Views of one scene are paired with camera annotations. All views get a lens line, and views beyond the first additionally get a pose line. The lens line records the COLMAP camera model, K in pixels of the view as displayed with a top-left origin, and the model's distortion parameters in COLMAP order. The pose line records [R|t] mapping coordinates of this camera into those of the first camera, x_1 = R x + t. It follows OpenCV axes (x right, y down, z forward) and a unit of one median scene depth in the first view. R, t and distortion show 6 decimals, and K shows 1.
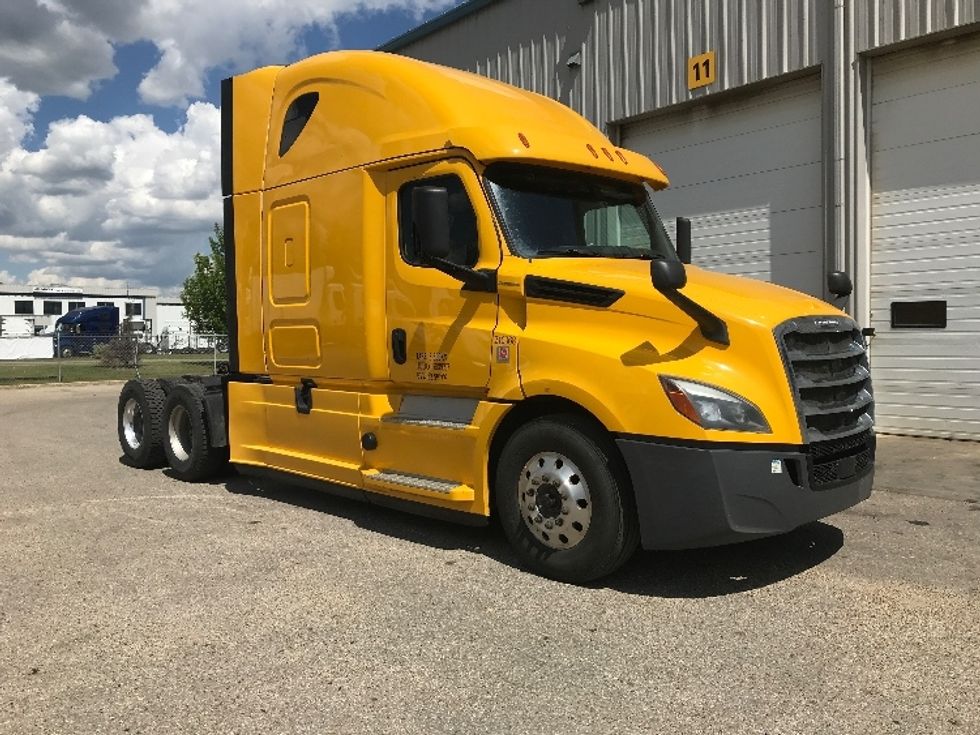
lens RADIAL K [[842.8, 0, 504.7], [0, 842.8, 354.5], [0, 0, 1]] dist [0.021719, 0.003664]
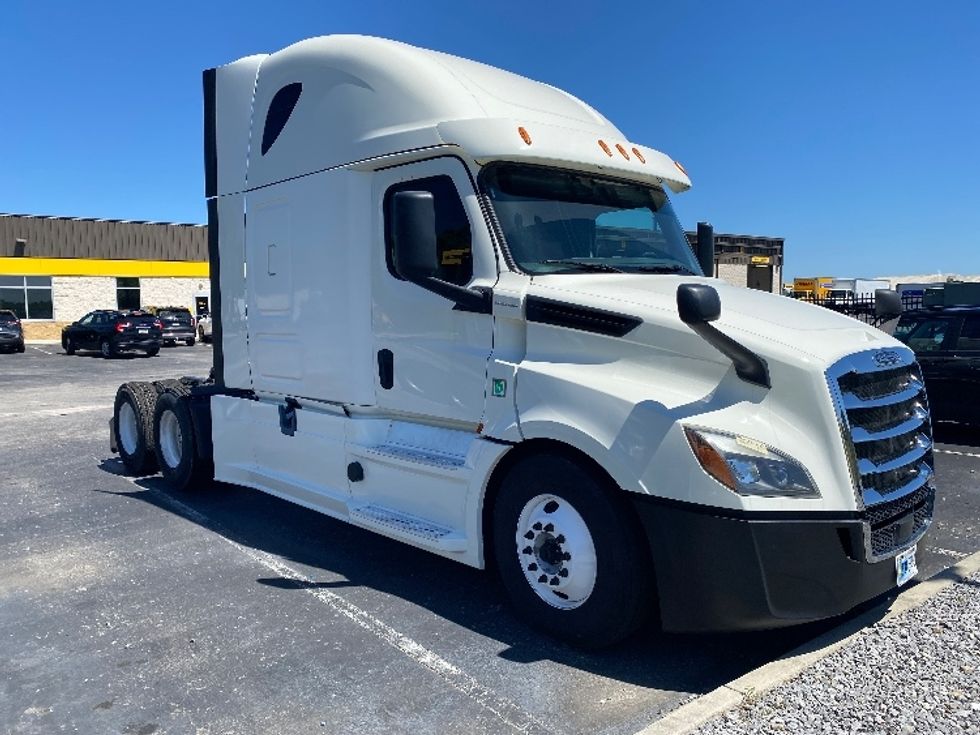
lens RADIAL K [[790.2, 0, 488.9], [0, 790.2, 376.8], [0, 0, 1]] dist [0.016544, -0.003289]
pose [[0.999264, 0.010719, -0.036821, 0.017848], [-0.009036, 0.998920, 0.045584, -0.046711], [0.037270, -0.045218, 0.998282, 0.189280]]
